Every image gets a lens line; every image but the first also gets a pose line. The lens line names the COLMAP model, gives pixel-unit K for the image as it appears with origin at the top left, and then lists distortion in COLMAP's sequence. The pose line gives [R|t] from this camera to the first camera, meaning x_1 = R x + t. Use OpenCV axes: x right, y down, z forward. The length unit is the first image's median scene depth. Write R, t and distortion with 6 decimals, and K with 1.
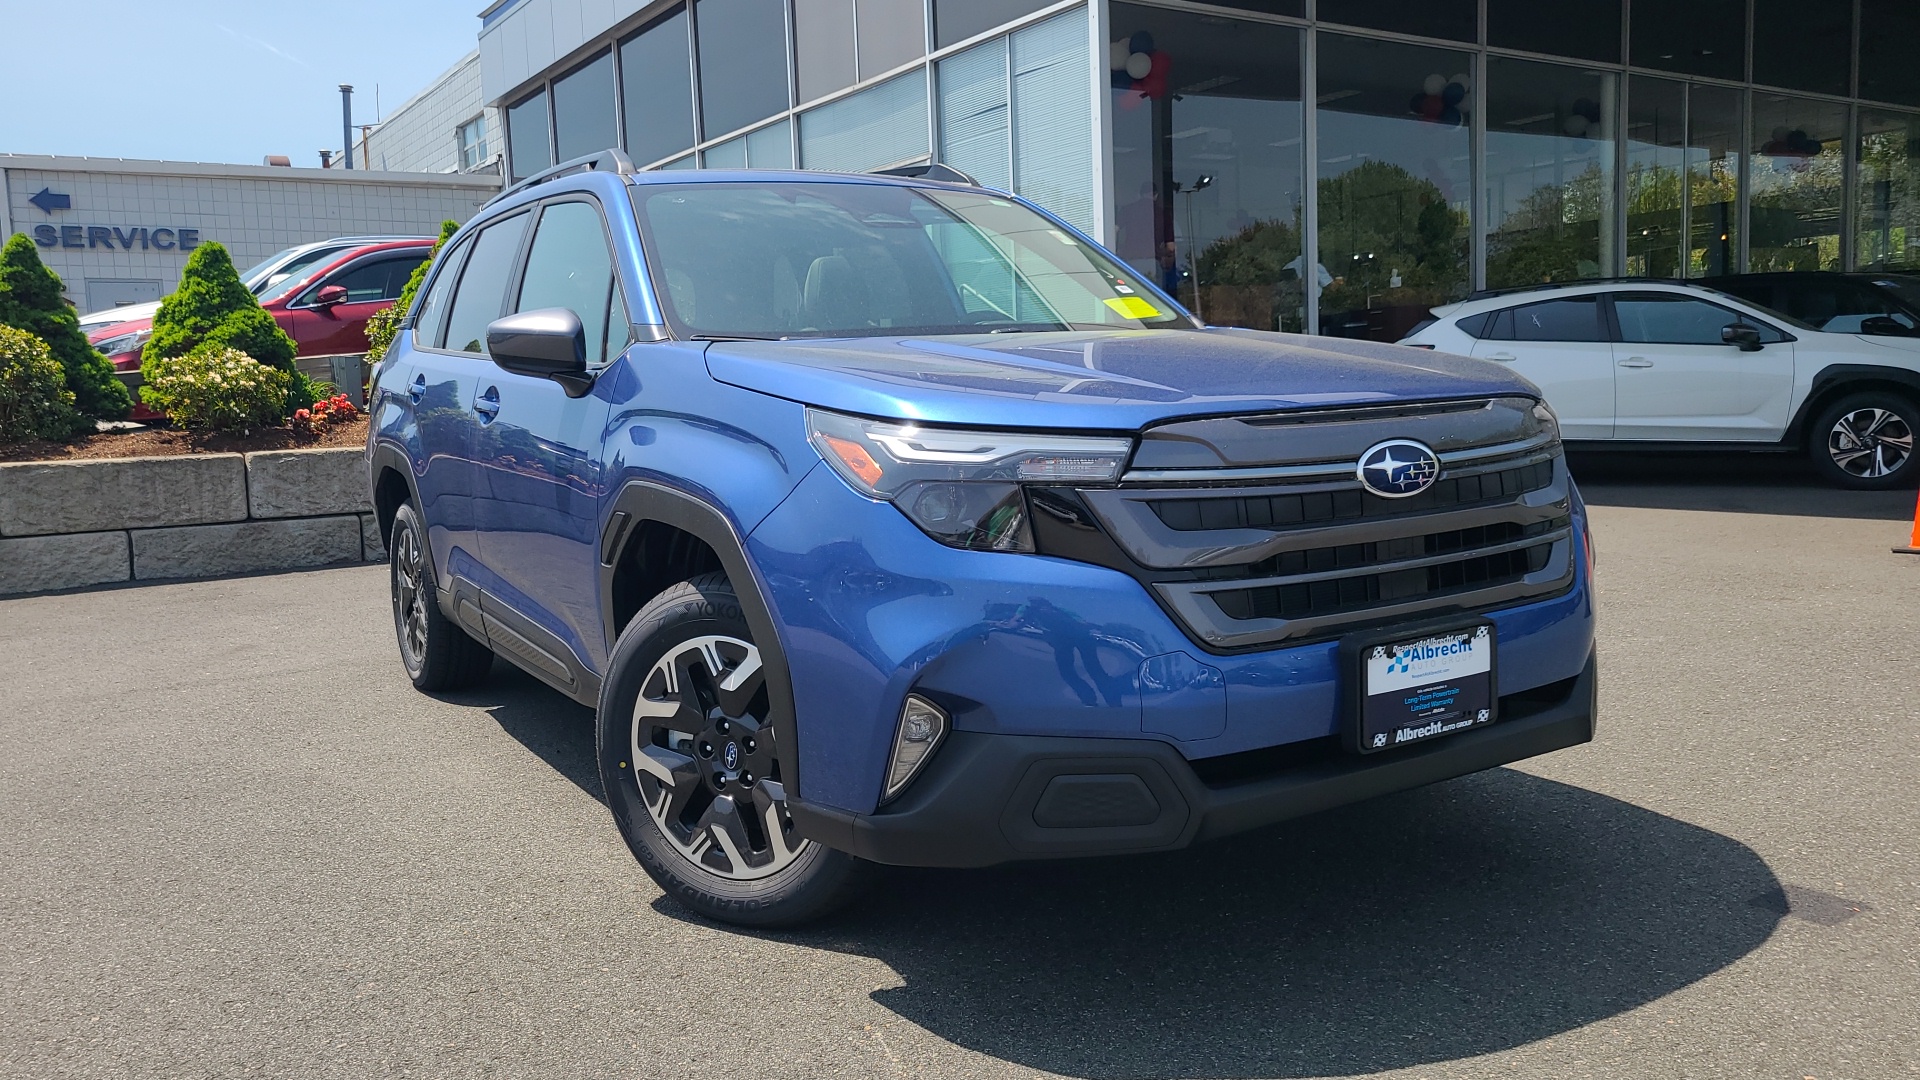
lens RADIAL K [[1445.7, 0, 951.3], [0, 1445.7, 534.1], [0, 0, 1]] dist [0.049997, -0.004134]
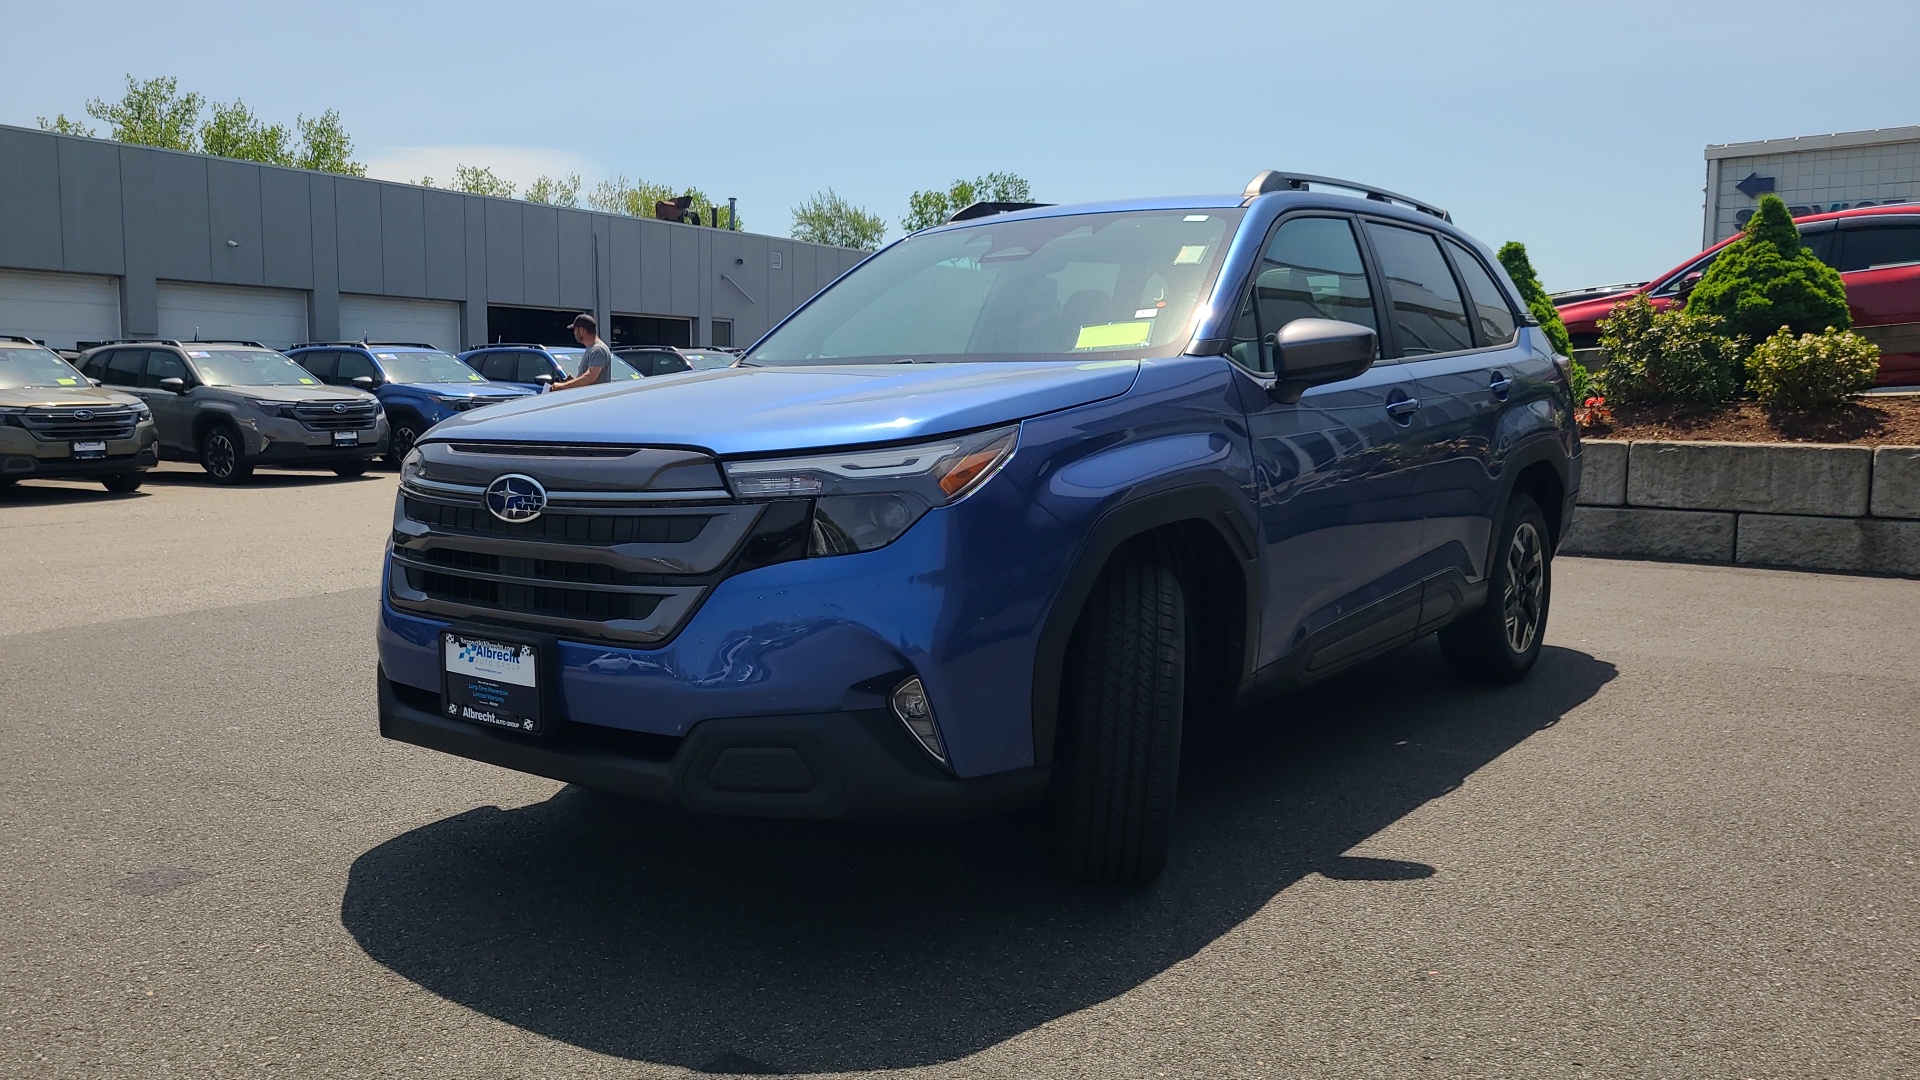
lens RADIAL K [[1459.4, 0, 960.0], [0, 1459.4, 540.0], [0, 0, 1]] dist [0.054612, -0.006223]
pose [[0.350024, 0.131450, -0.927472, 1.545720], [-0.113446, 0.988766, 0.097323, -0.168622], [0.929846, 0.071152, 0.361004, 0.905528]]
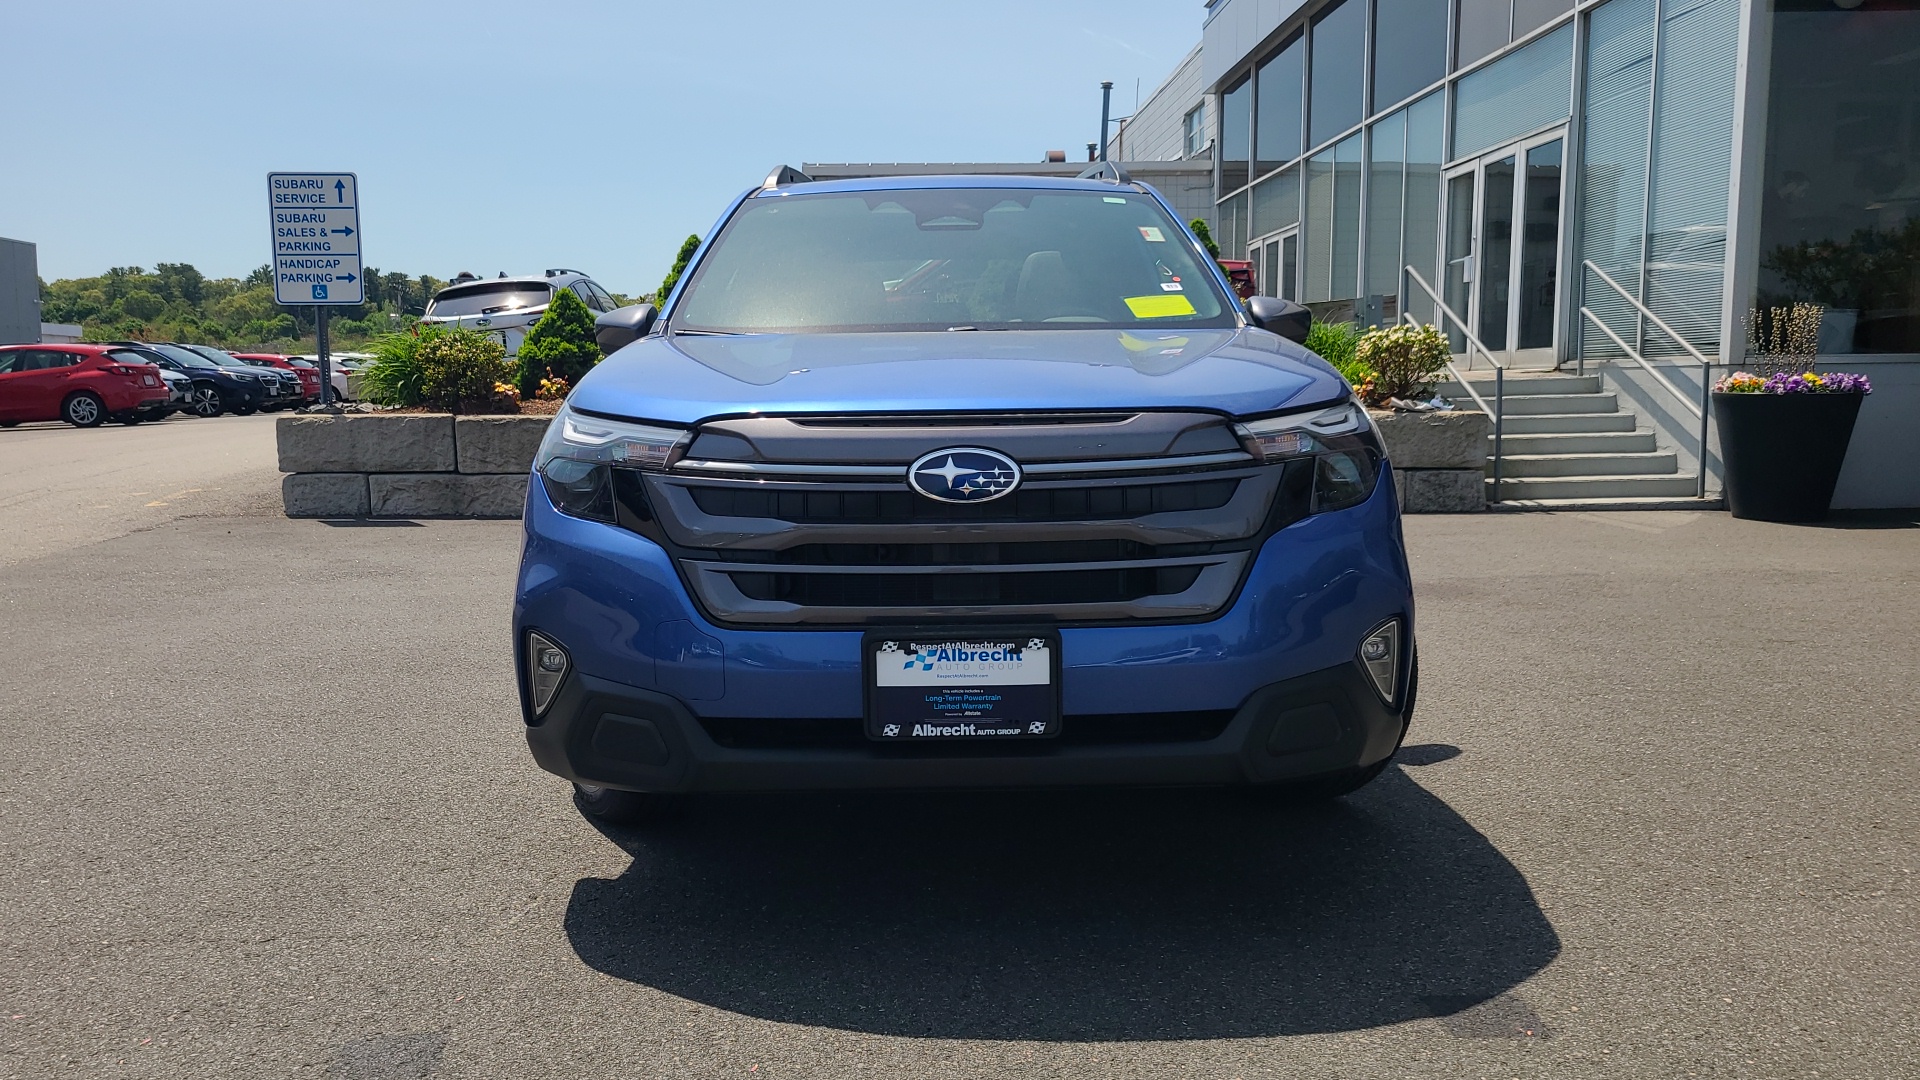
lens RADIAL K [[1459.4, 0, 960.0], [0, 1459.4, 540.0], [0, 0, 1]] dist [0.054612, -0.006223]
pose [[0.855380, 0.089818, -0.510155, 0.835617], [-0.080239, 0.995940, 0.040809, -0.041528], [0.511749, 0.006027, 0.859114, 0.109166]]
